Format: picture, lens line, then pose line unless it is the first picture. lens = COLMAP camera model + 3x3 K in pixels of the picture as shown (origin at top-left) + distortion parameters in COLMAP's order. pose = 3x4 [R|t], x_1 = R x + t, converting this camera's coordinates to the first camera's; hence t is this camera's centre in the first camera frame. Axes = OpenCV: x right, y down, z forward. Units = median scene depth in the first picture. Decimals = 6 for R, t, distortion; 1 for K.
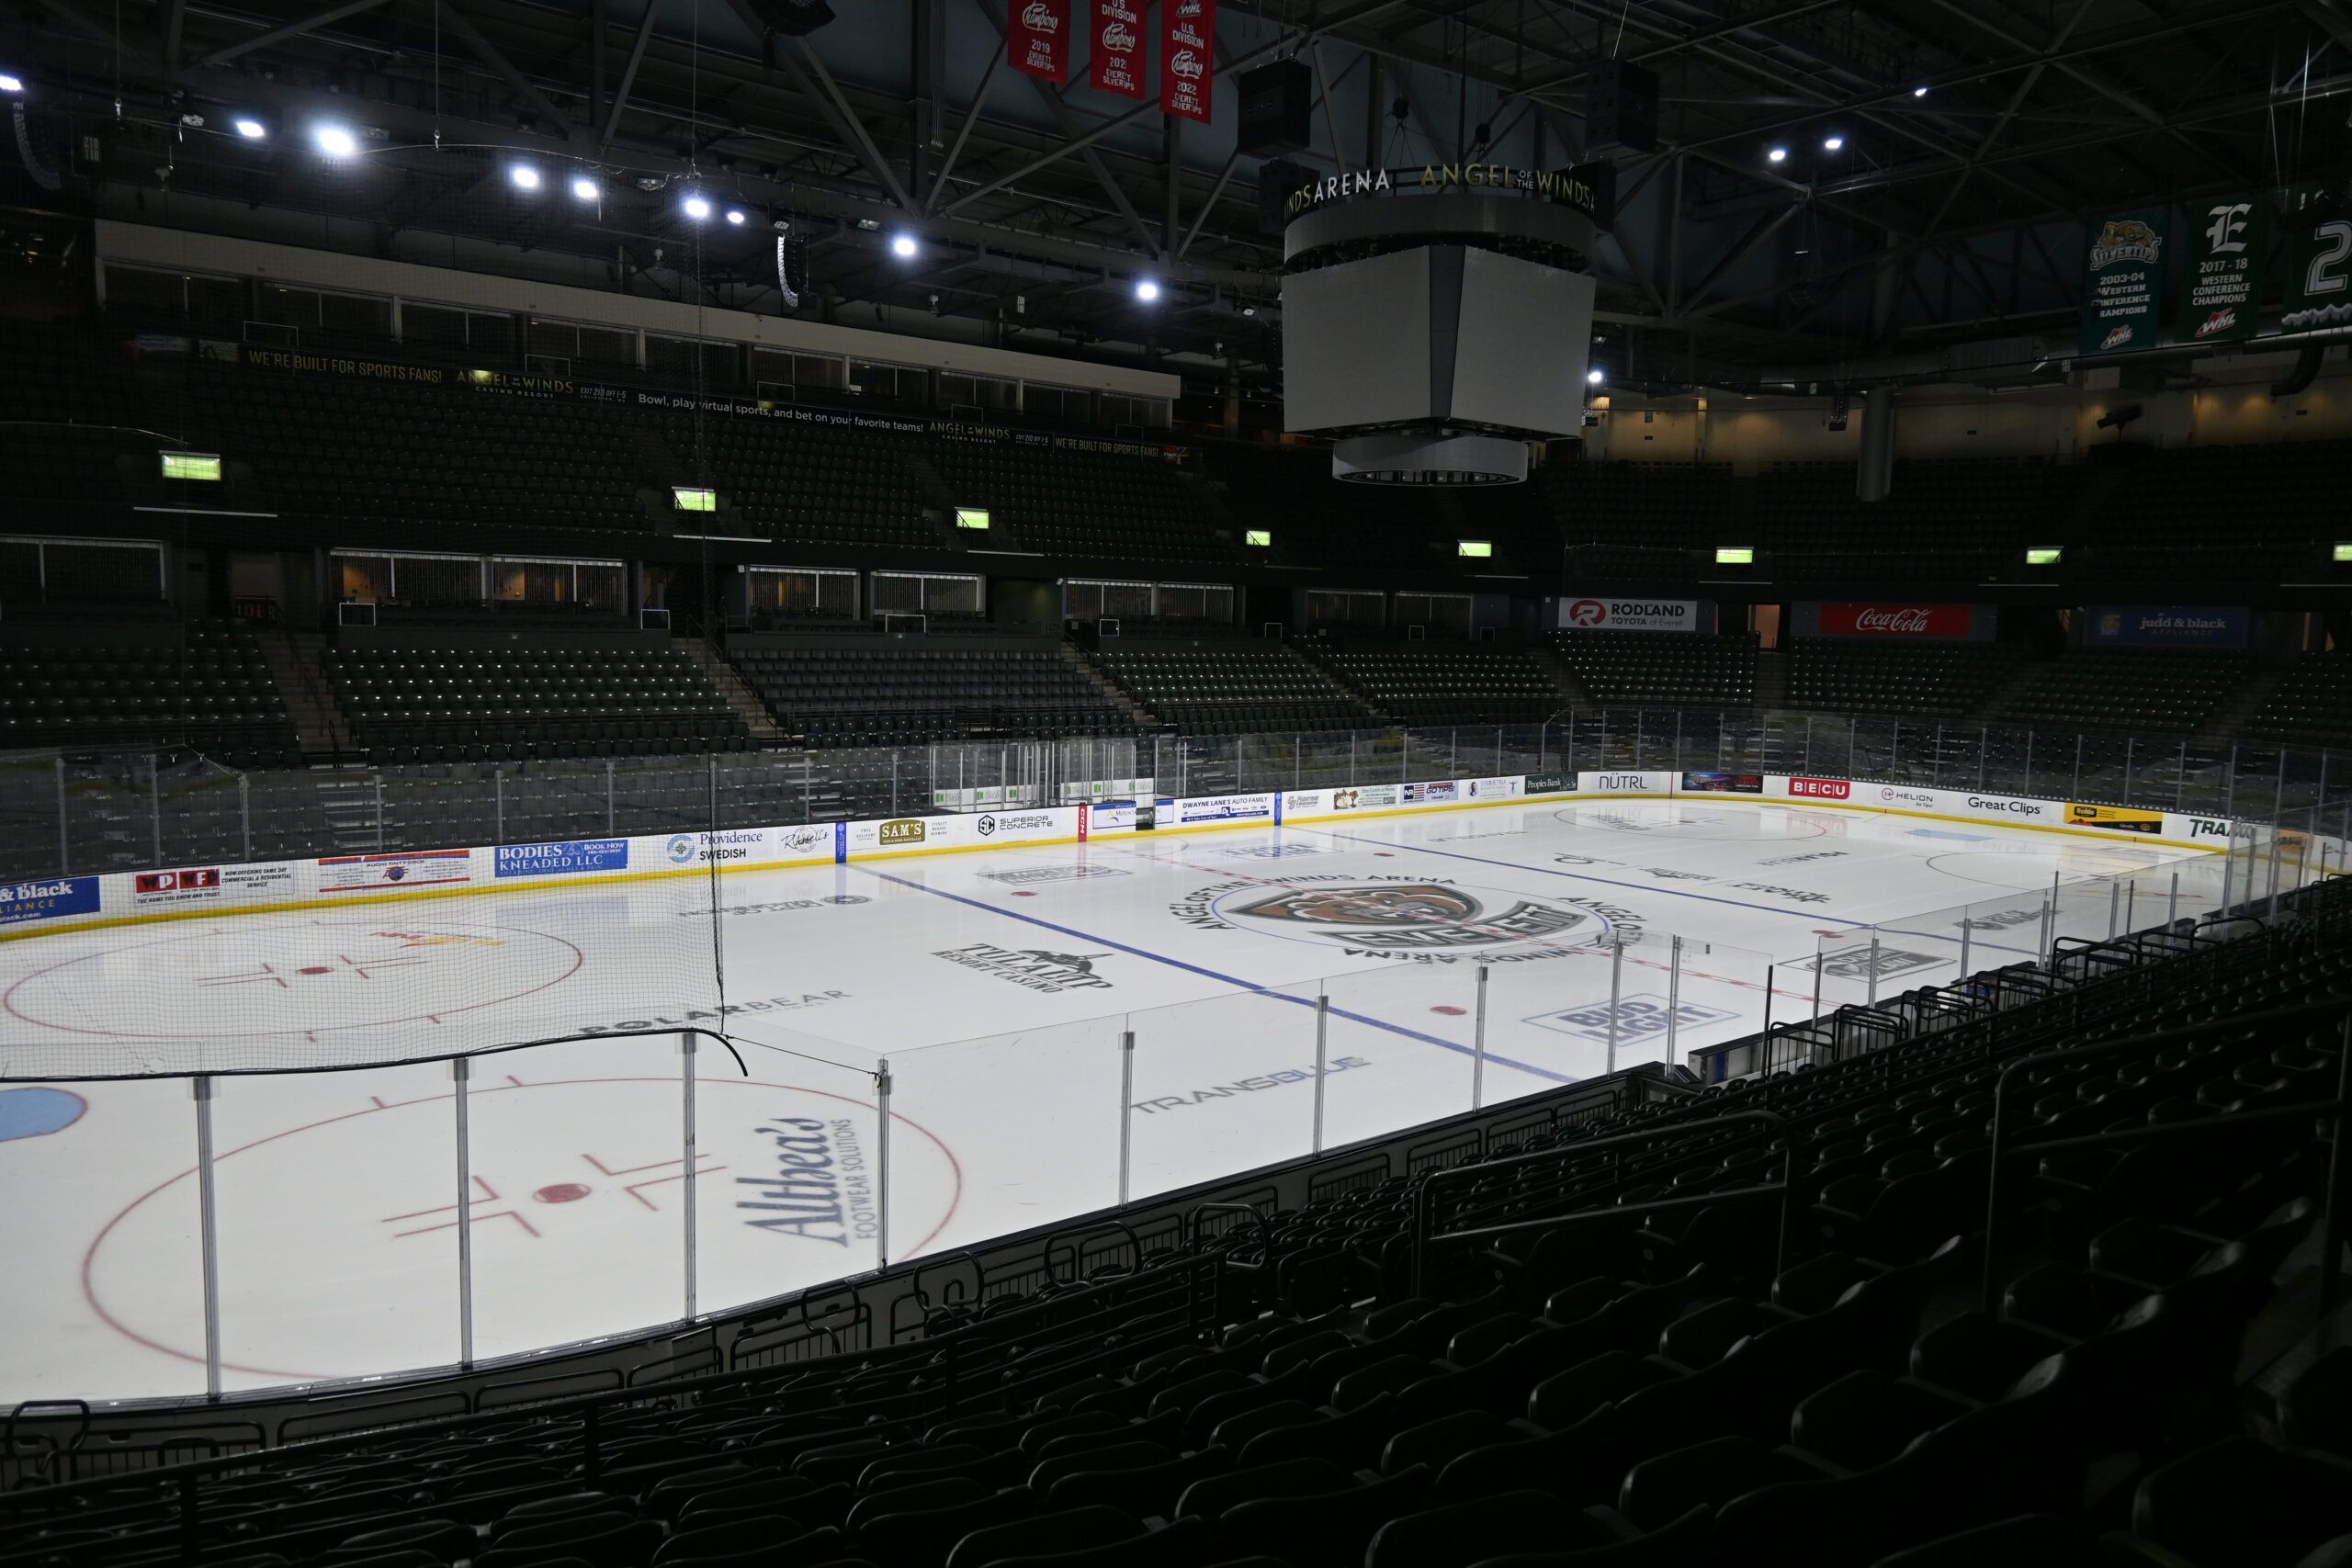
lens RADIAL K [[1595.3, 0, 1185.8], [0, 1595.3, 794.9], [0, 0, 1]] dist [-0.007316, 0.003458]
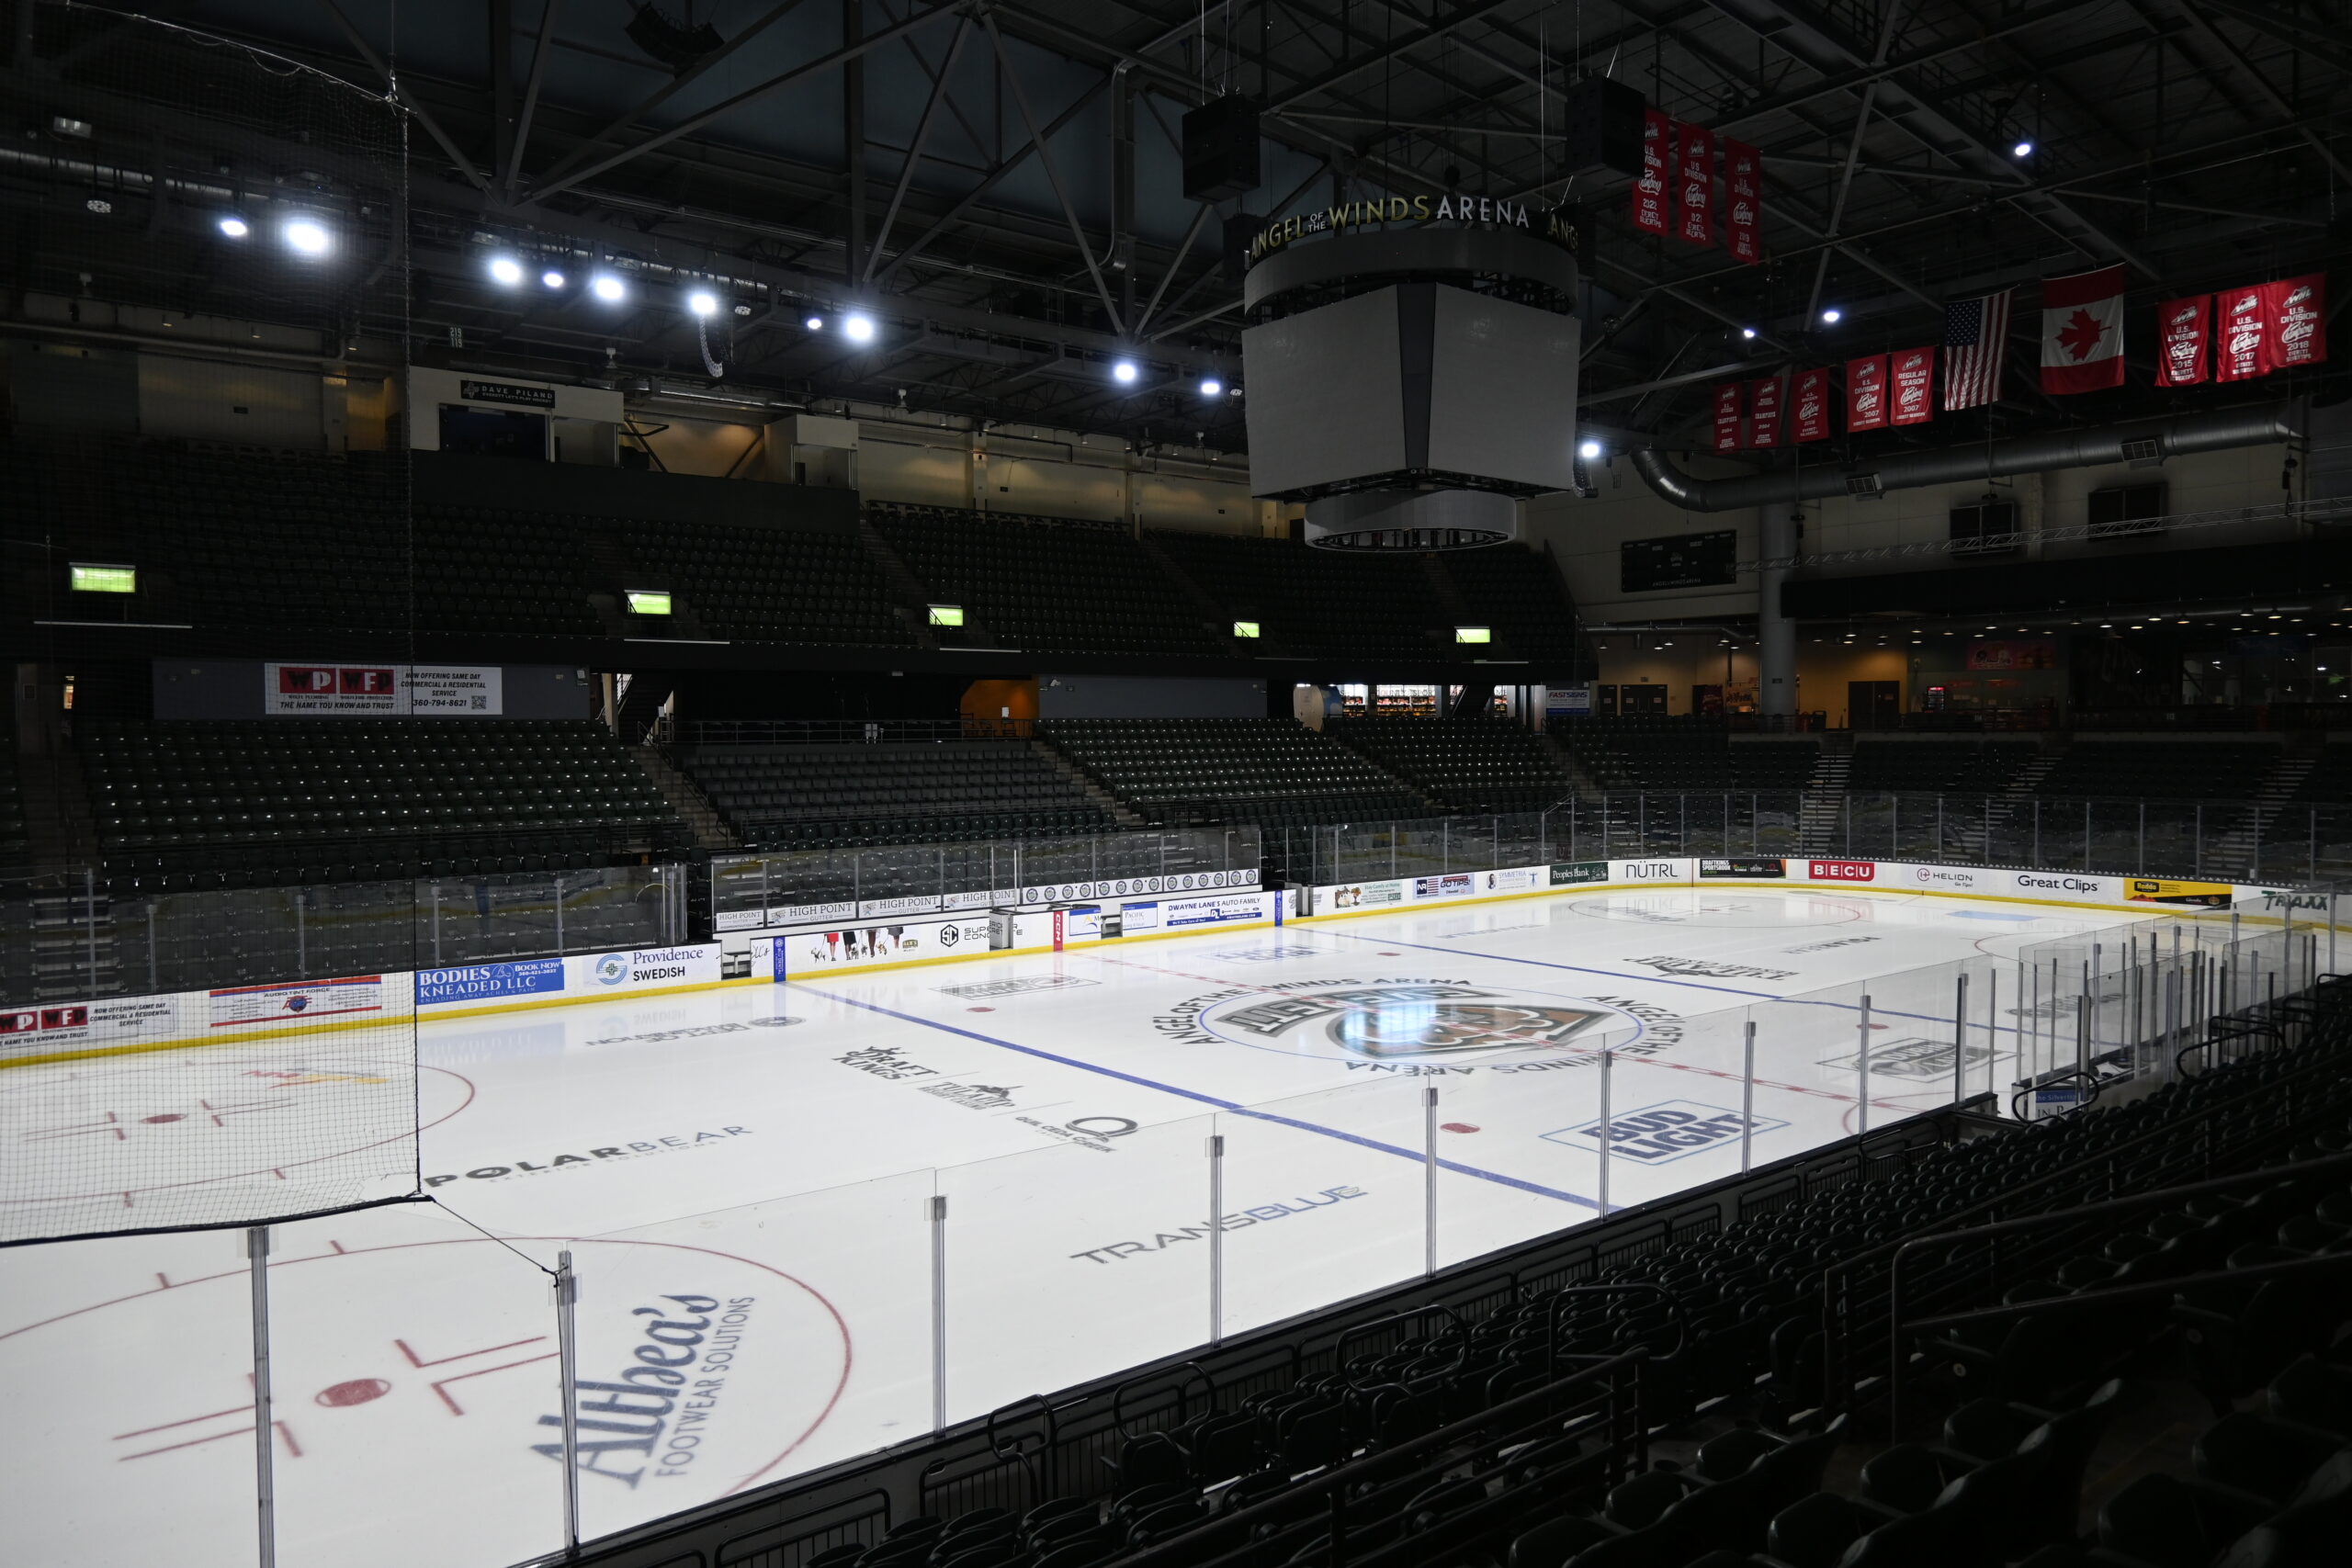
lens RADIAL K [[1595.3, 0, 1171.8], [0, 1595.3, 779.8], [0, 0, 1]] dist [-0.007316, 0.003458]
pose [[0.999340, -0.030899, -0.019102, 0.025723], [0.029304, 0.996462, -0.078764, 0.006621], [0.021468, 0.078152, 0.996710, 0.084766]]
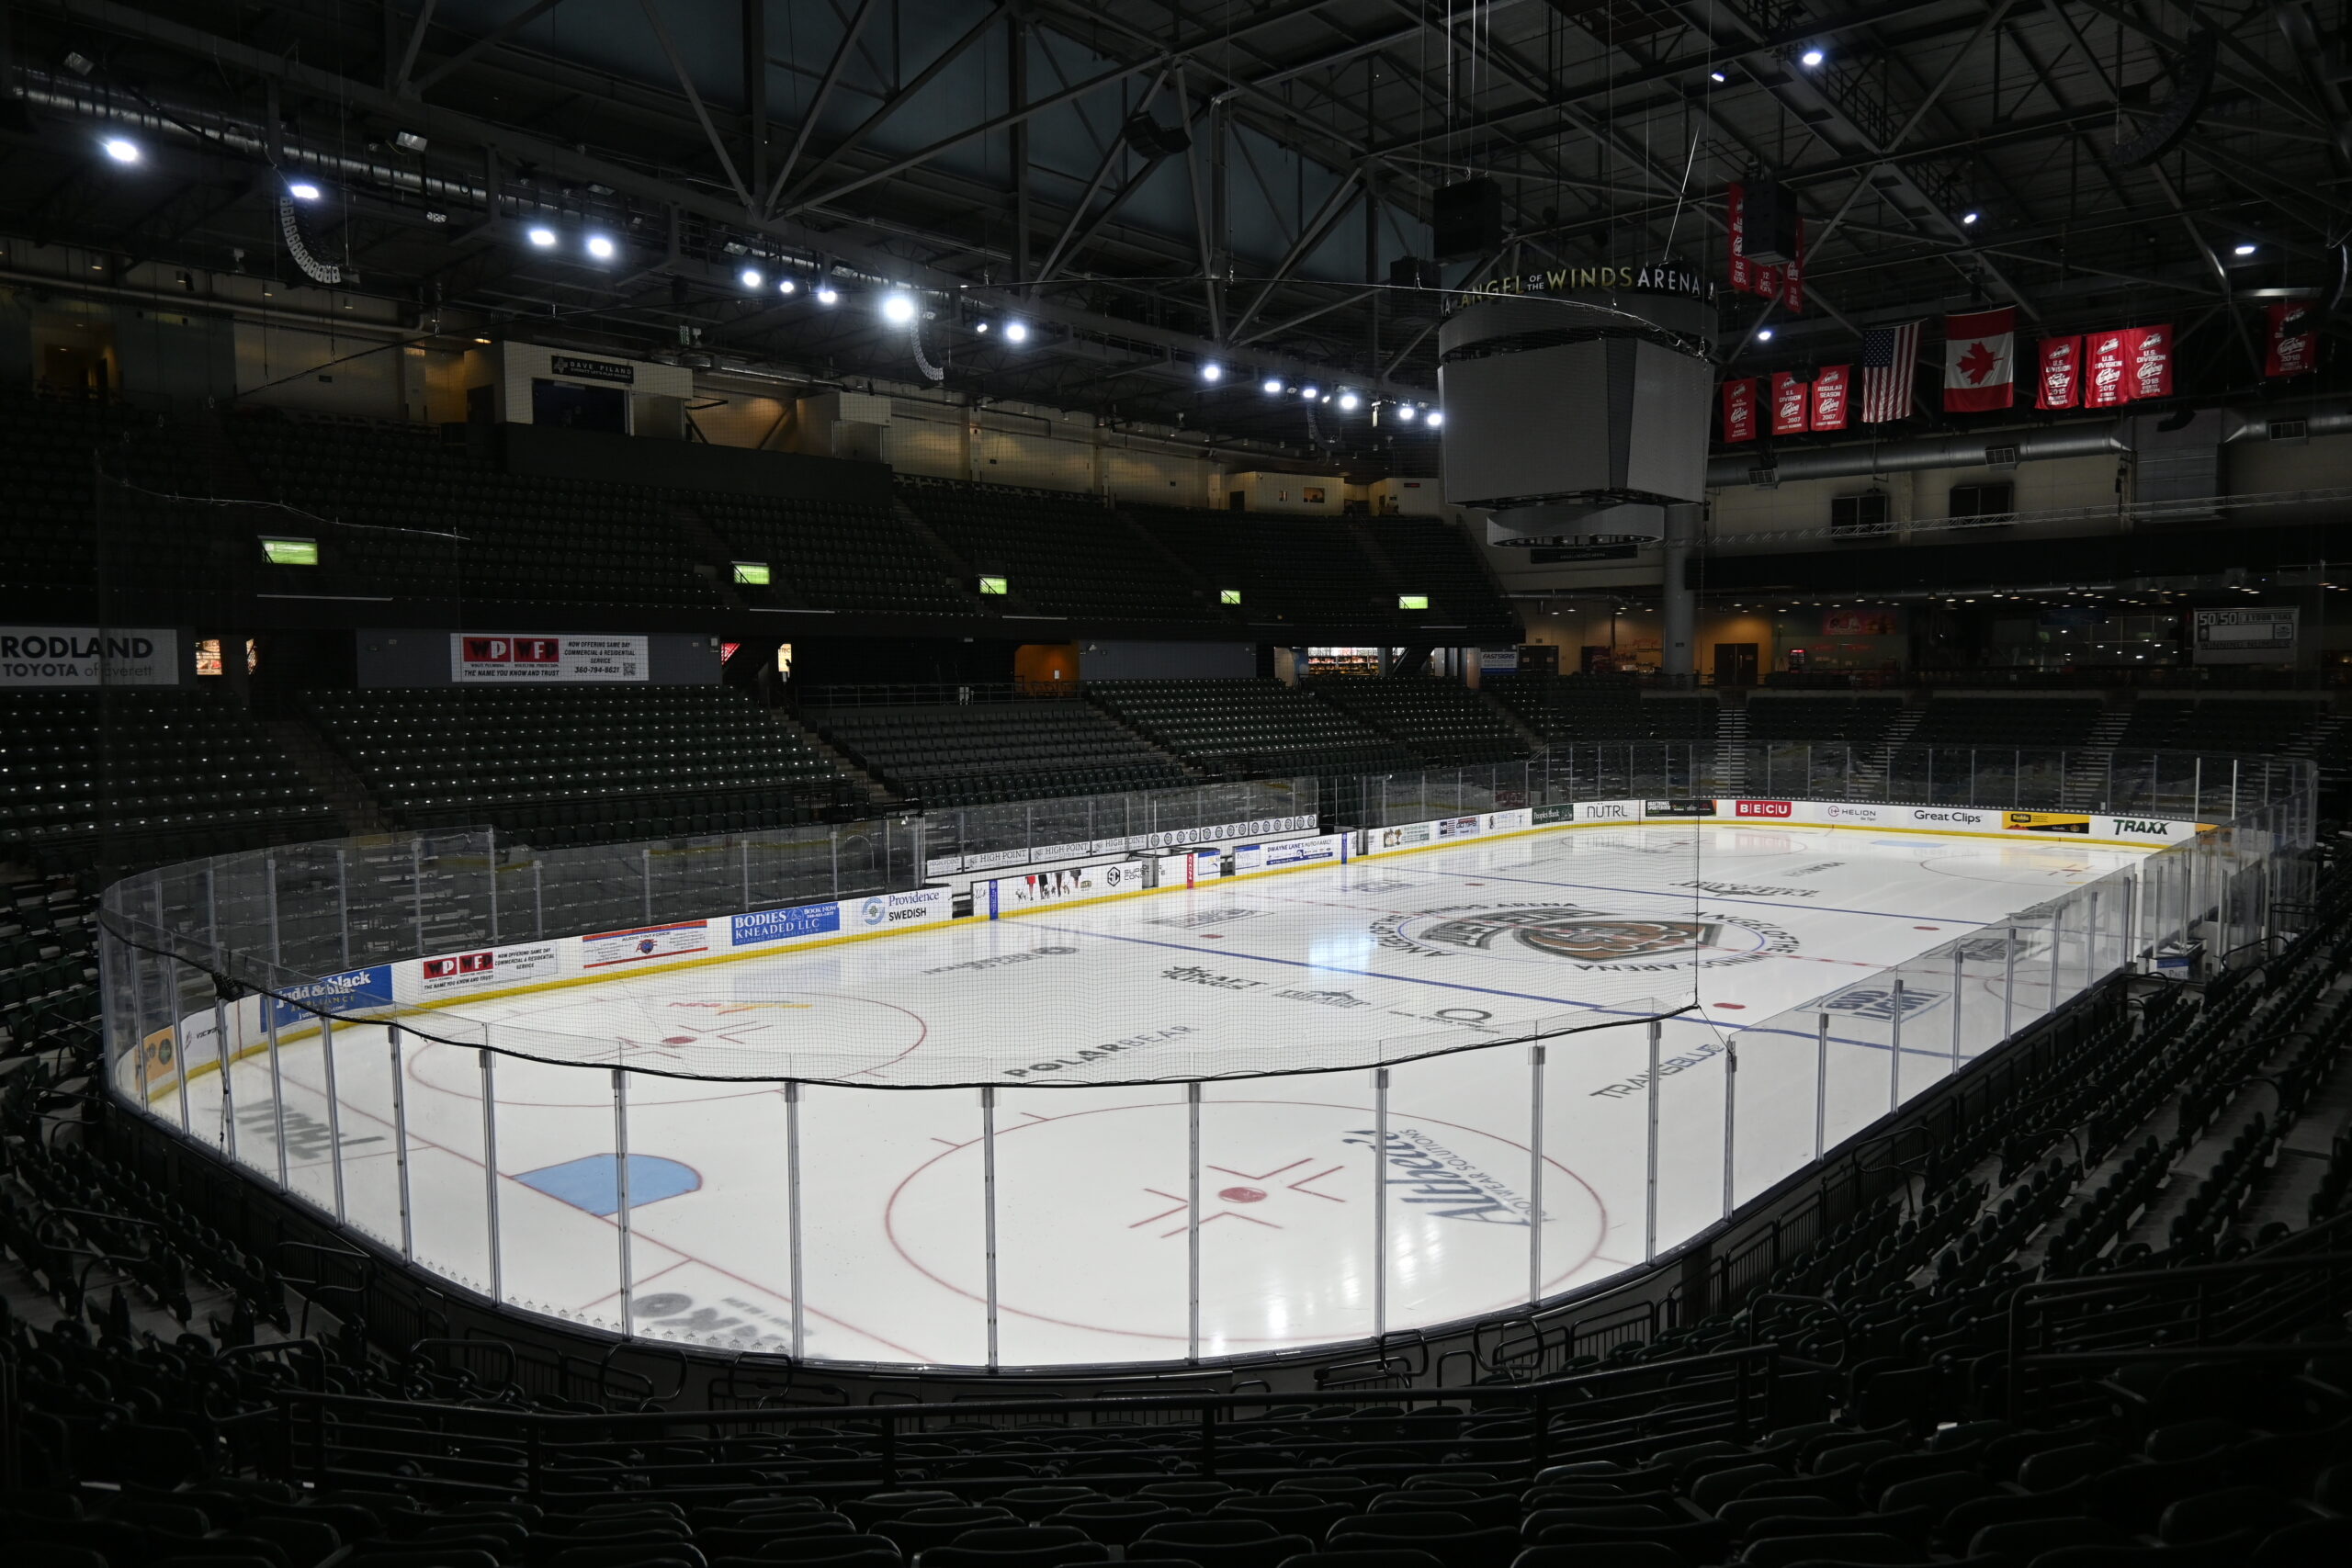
lens RADIAL K [[1595.3, 0, 1172.0], [0, 1595.3, 781.9], [0, 0, 1]] dist [-0.007316, 0.003458]
pose [[0.988690, -0.042380, 0.143858, -0.270329], [0.048431, 0.998072, -0.038823, -0.000469], [-0.141936, 0.045352, 0.988836, -0.053564]]
